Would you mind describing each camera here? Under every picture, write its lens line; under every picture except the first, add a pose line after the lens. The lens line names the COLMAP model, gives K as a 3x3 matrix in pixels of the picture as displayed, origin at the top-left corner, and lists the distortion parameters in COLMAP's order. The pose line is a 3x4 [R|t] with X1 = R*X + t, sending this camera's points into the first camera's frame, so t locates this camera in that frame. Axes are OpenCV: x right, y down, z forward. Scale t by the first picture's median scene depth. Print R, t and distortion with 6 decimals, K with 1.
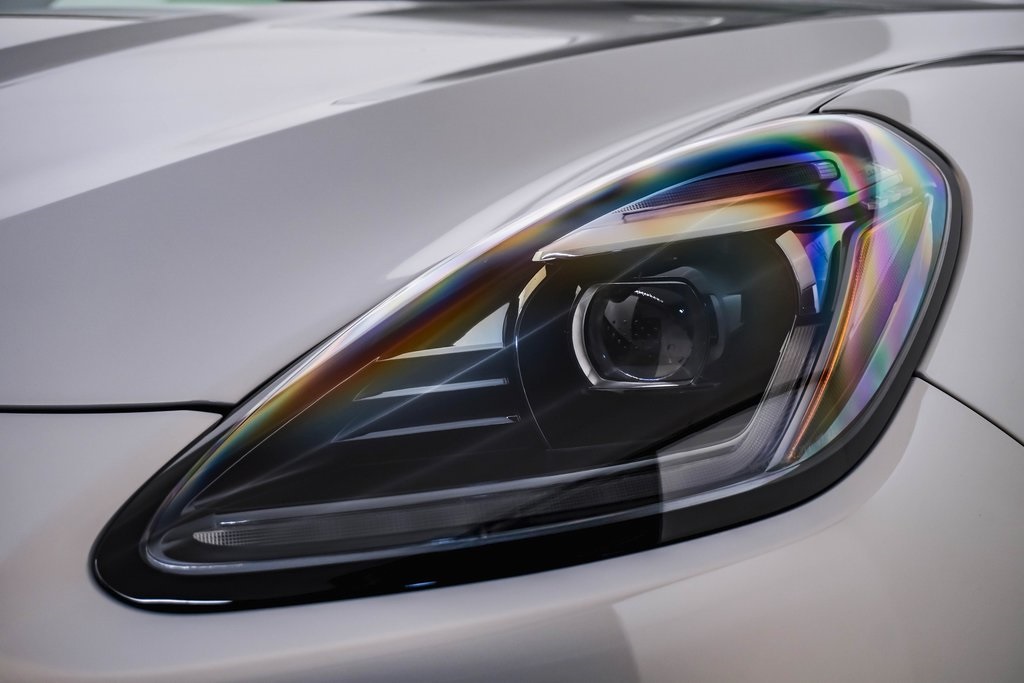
lens RADIAL K [[2229.5, 0, 512.0], [0, 2229.5, 341.7], [0, 0, 1]] dist [-0.256524, 0.000000]
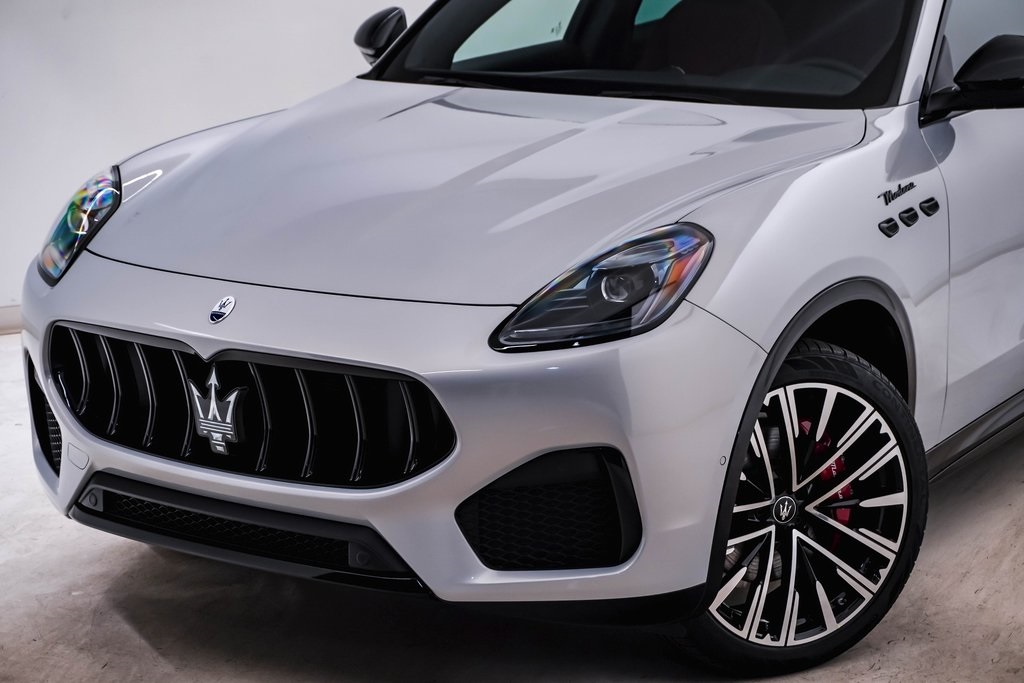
lens RADIAL K [[2229.5, 0, 512.0], [0, 2229.5, 340.8], [0, 0, 1]] dist [-0.256524, 0.000000]
pose [[0.991092, 0.025192, -0.130773, 0.404287], [-0.010961, 0.994045, 0.108417, -0.349397], [0.132726, -0.106018, 0.985466, -3.096025]]
